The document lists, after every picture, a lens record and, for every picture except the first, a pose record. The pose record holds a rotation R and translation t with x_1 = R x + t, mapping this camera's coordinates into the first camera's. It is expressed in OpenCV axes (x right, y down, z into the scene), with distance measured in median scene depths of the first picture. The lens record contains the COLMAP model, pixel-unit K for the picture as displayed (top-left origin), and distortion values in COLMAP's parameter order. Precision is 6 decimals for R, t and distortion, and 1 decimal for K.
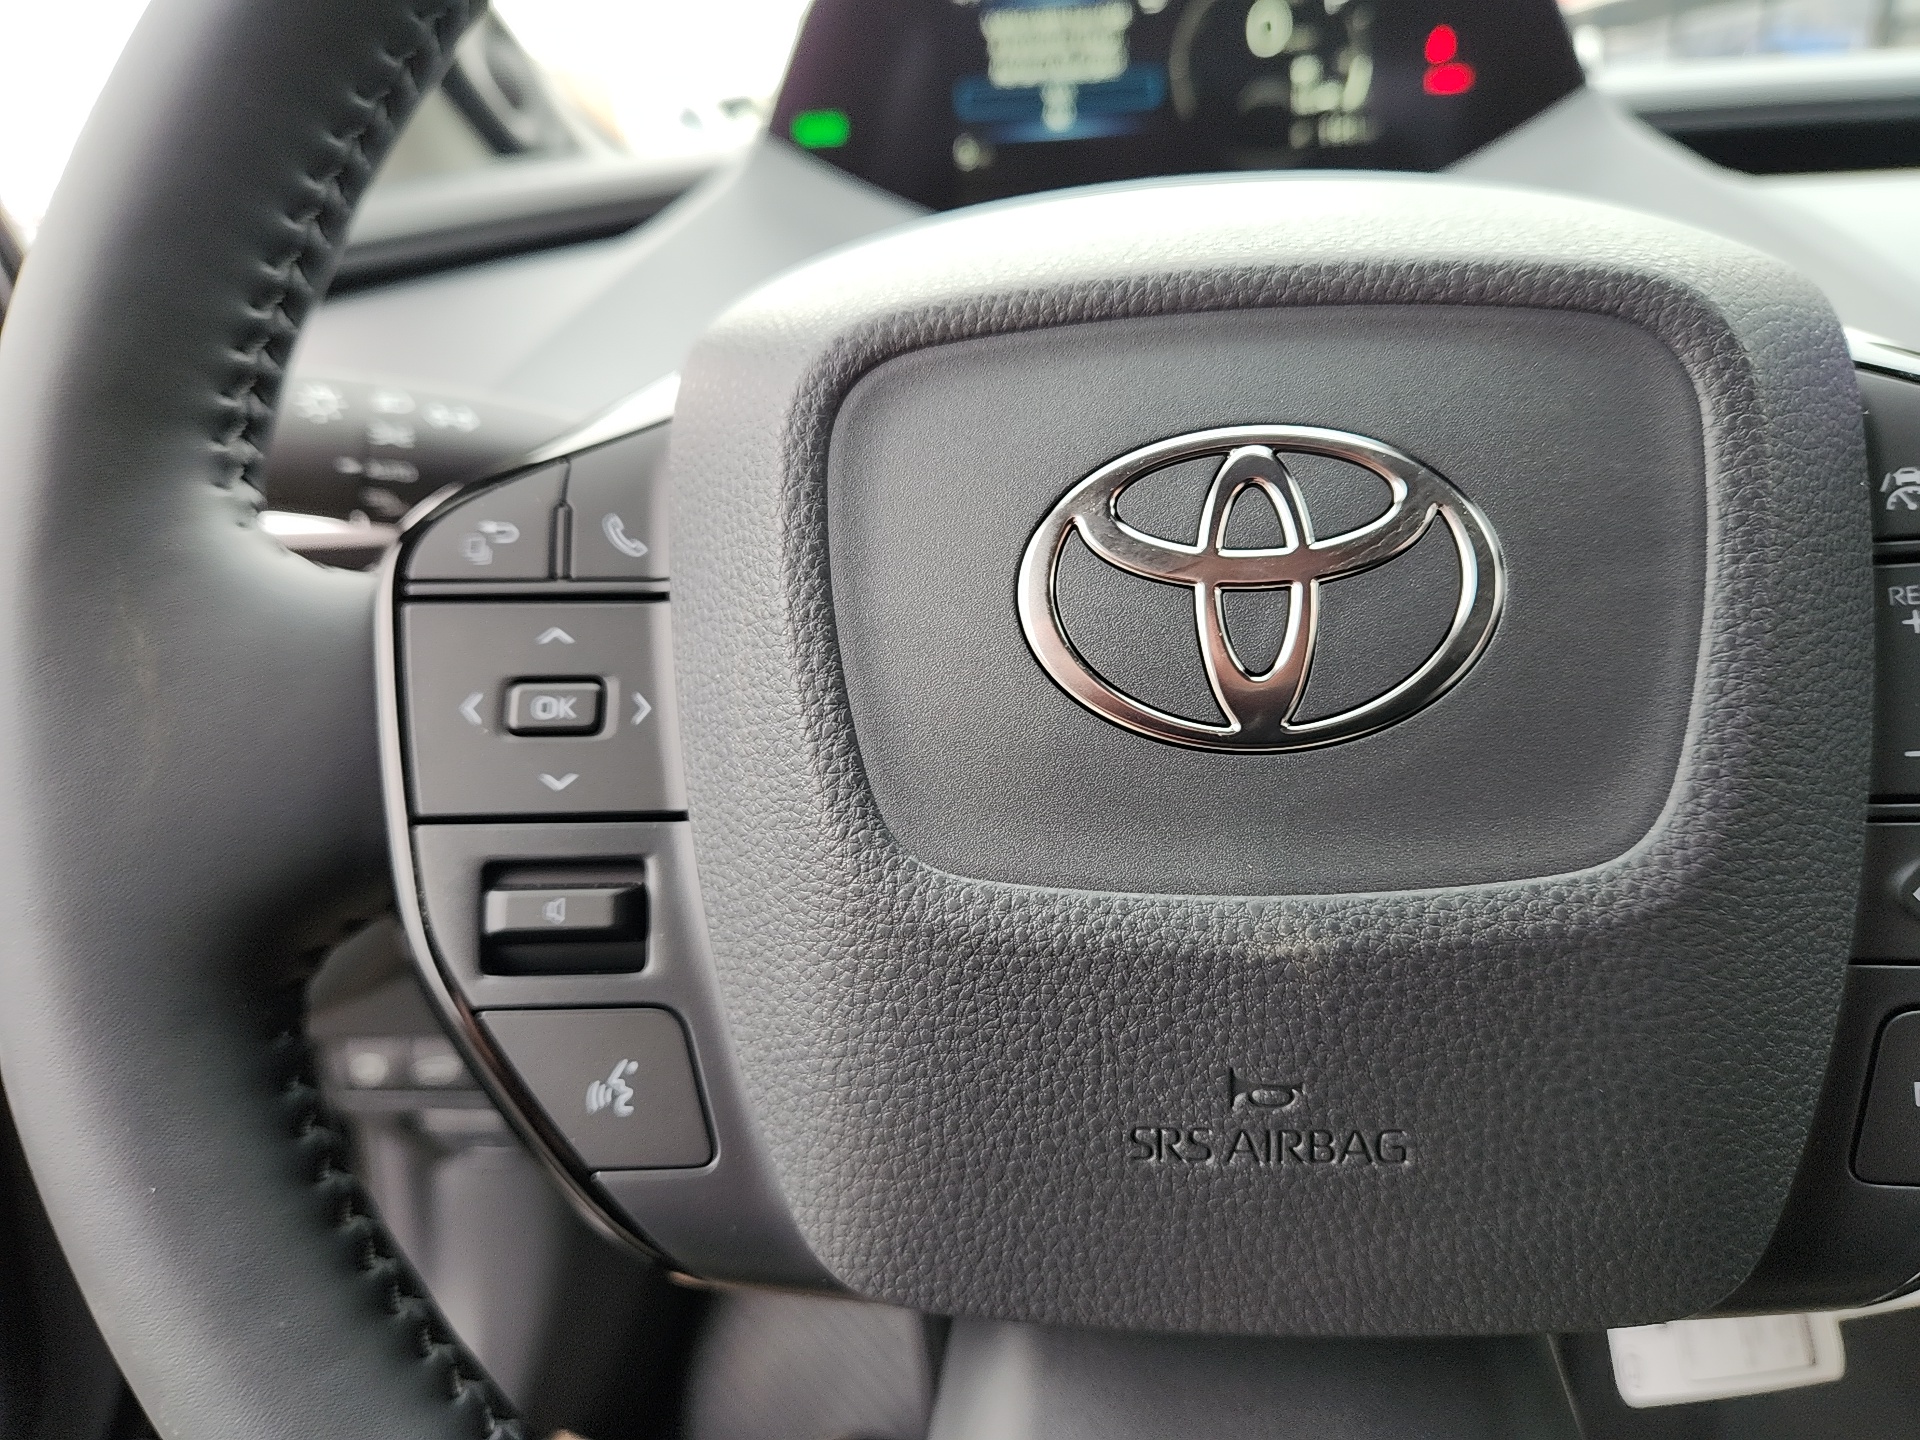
lens RADIAL K [[1374.8, 0, 1001.3], [0, 1374.8, 713.5], [0, 0, 1]] dist [0.030270, -0.047453]
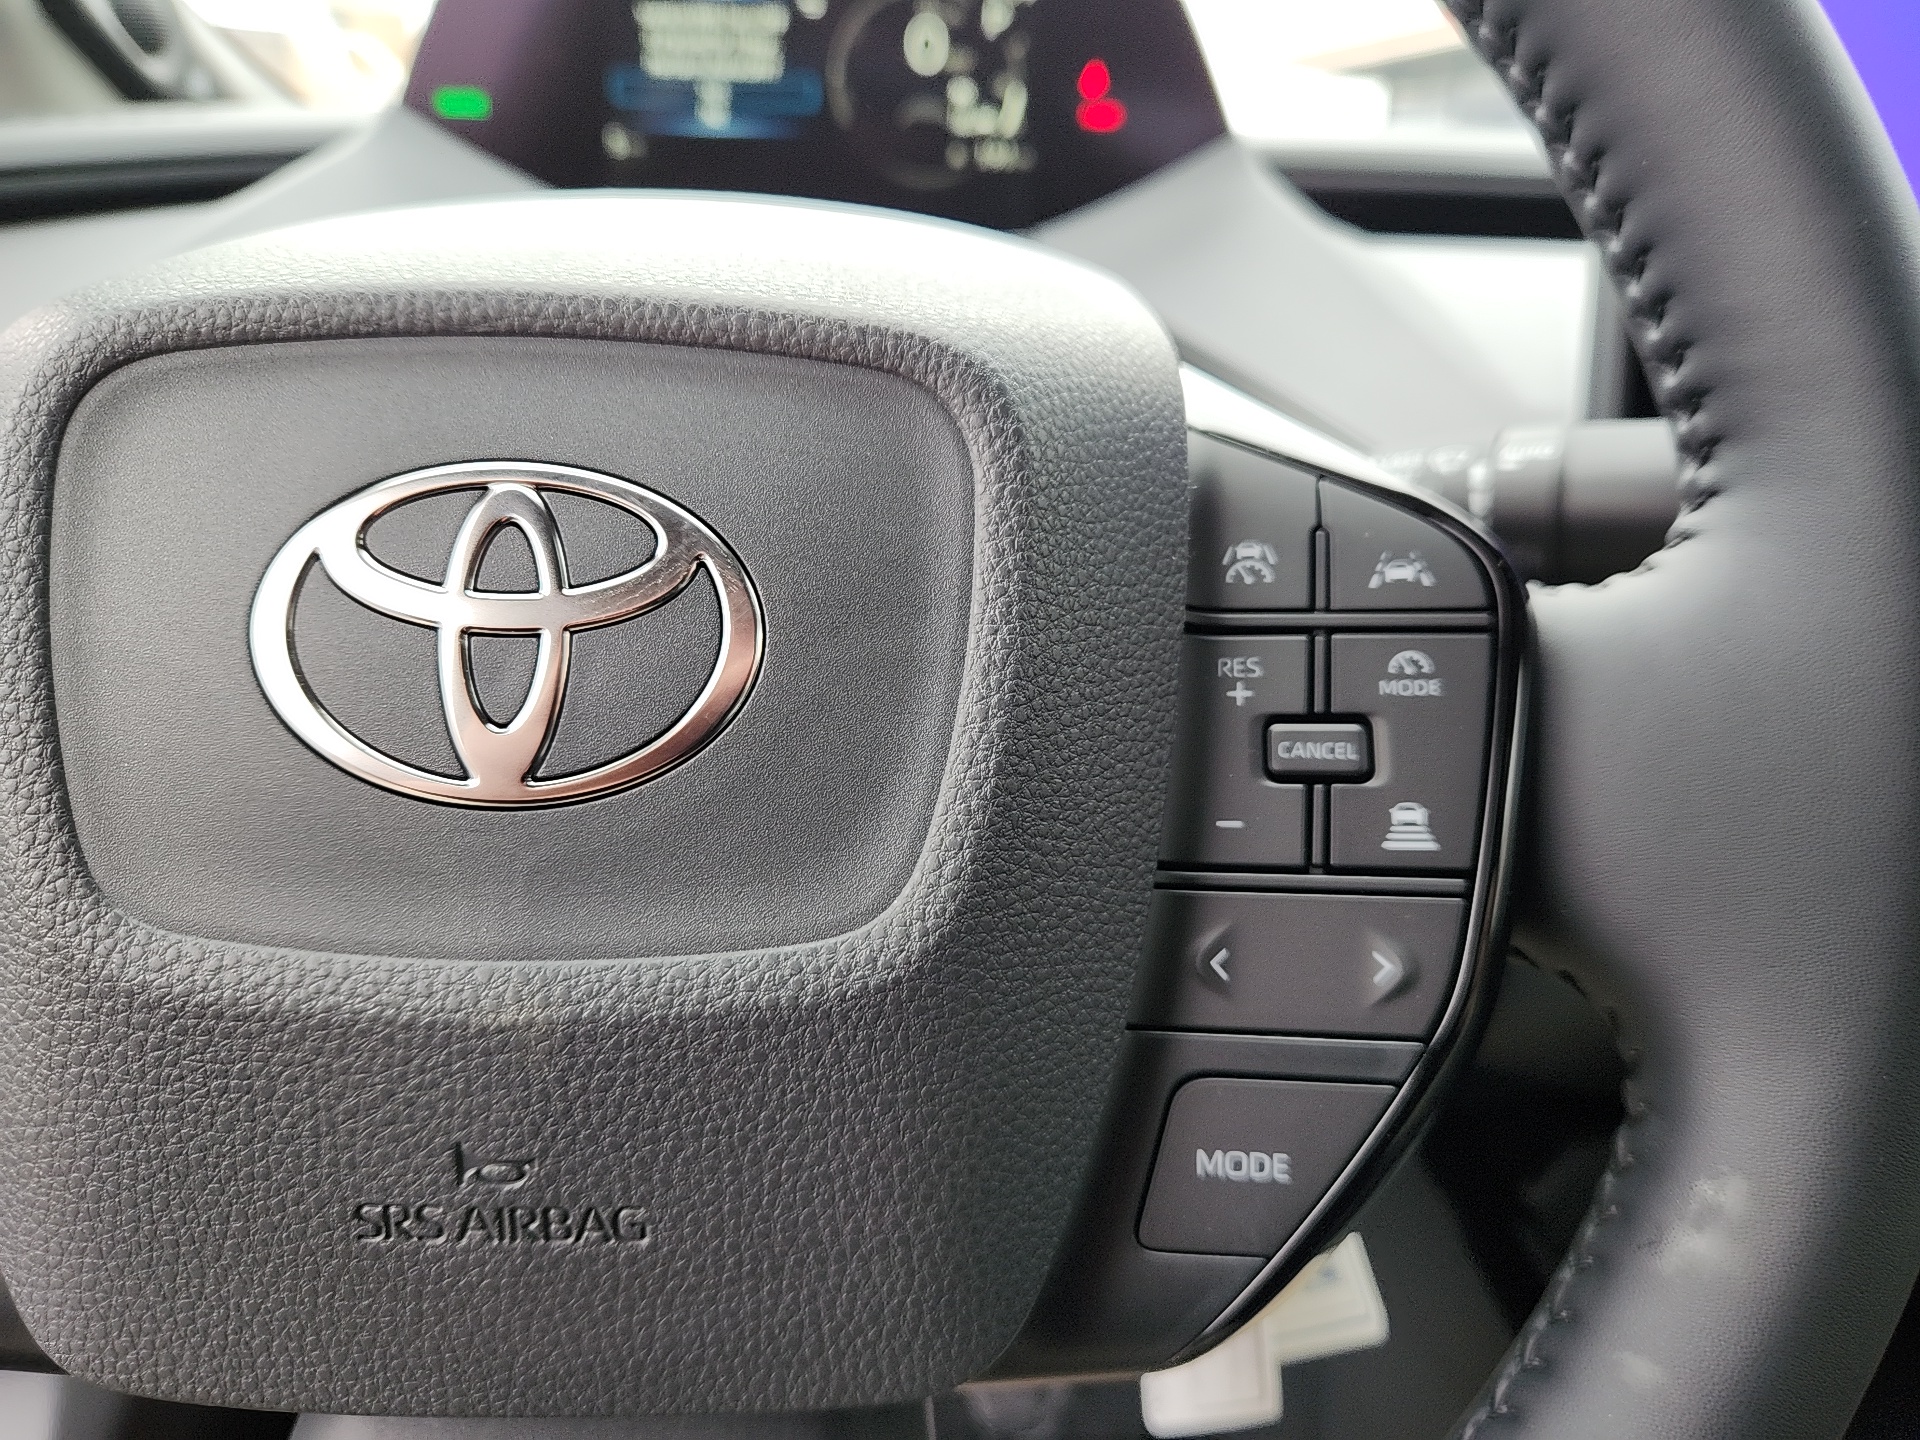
lens RADIAL K [[1374.8, 0, 965.3], [0, 1374.8, 713.2], [0, 0, 1]] dist [0.030270, -0.047453]
pose [[0.990519, 0.041080, 0.131089, 0.367632], [-0.041167, 0.999150, -0.002049, -0.046740], [-0.131062, -0.003367, 0.991368, 0.021338]]
